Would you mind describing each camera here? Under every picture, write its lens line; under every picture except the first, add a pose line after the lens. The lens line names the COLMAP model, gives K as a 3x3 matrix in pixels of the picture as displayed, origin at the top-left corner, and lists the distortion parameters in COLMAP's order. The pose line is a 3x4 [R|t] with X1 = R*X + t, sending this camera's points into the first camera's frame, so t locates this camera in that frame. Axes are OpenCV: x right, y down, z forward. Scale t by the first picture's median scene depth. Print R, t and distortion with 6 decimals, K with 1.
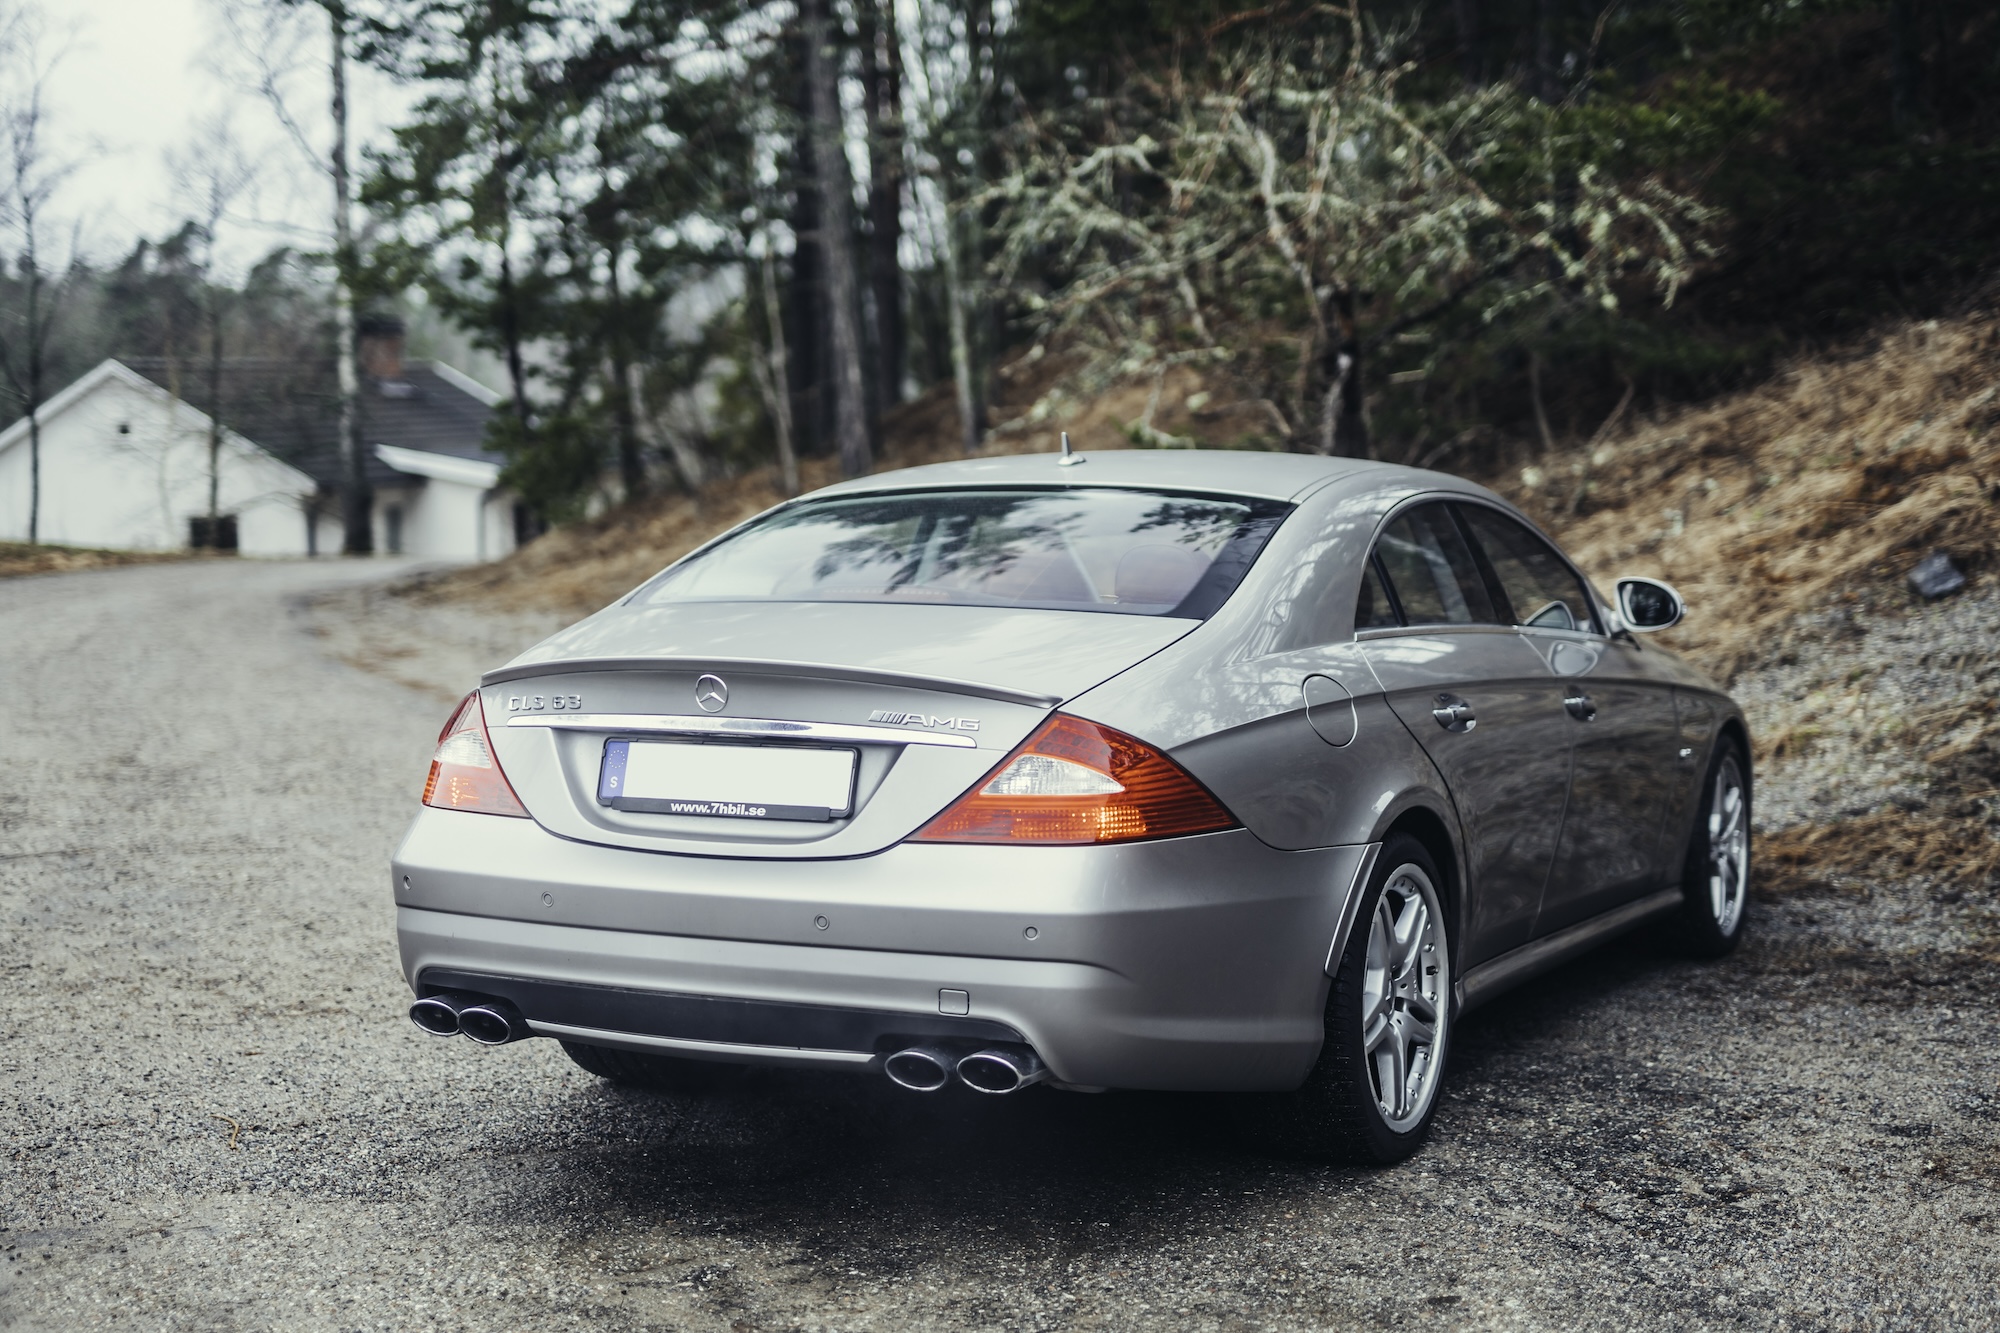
lens RADIAL K [[2790.4, 0, 1000.0], [0, 2790.4, 666.5], [0, 0, 1]] dist [-0.001710, 0.081904]
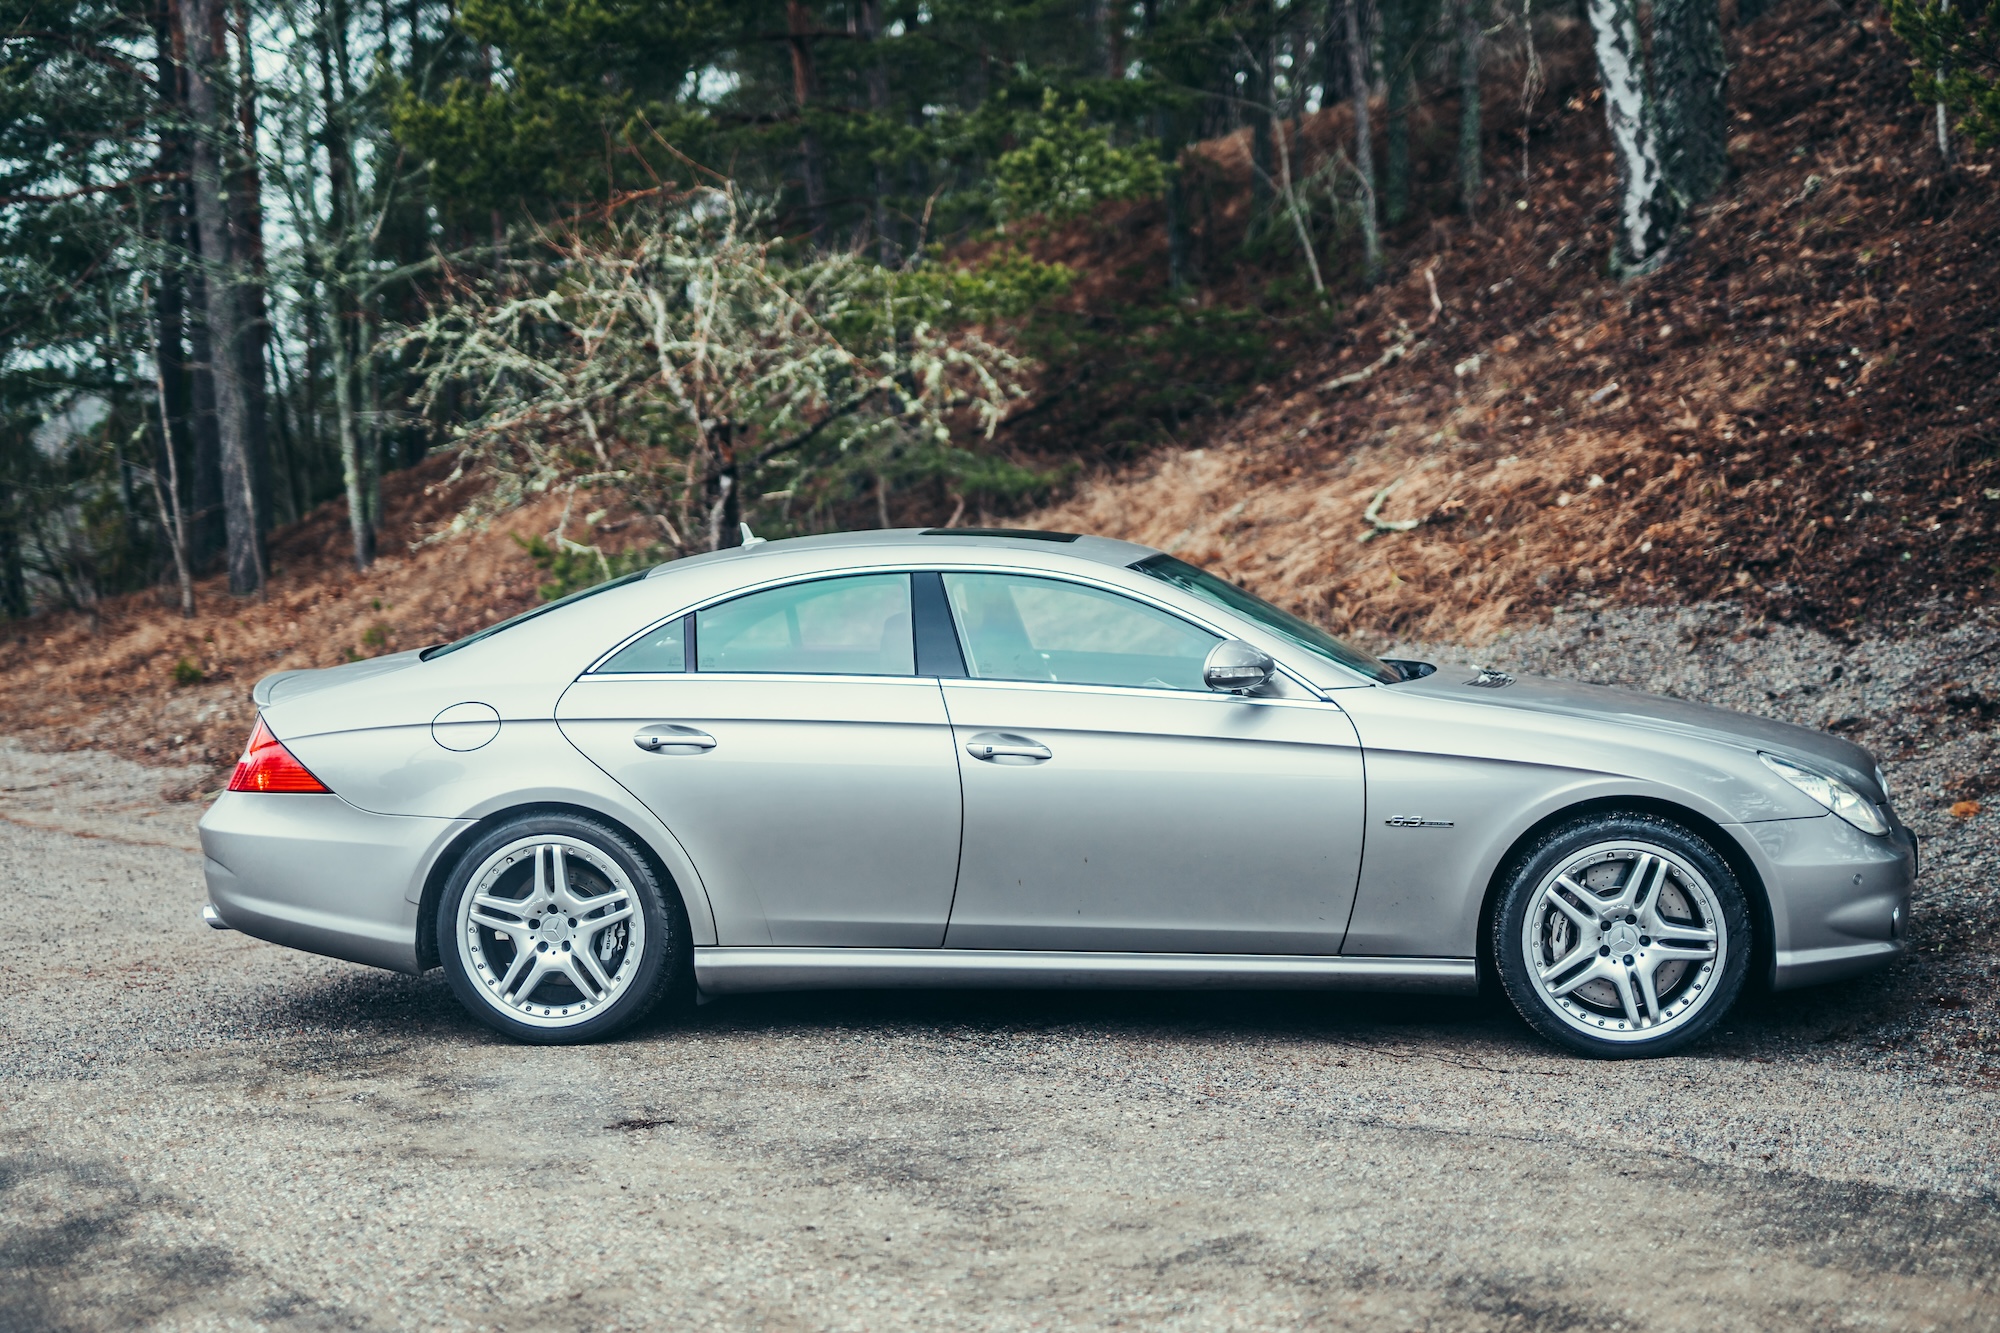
lens RADIAL K [[2790.4, 0, 1000.0], [0, 2790.4, 666.5], [0, 0, 1]] dist [-0.001710, 0.081904]
pose [[0.972328, -0.014016, 0.233201, -0.039896], [0.024580, 0.998796, -0.042453, 0.021606], [-0.232325, 0.047010, 0.971502, -0.172510]]
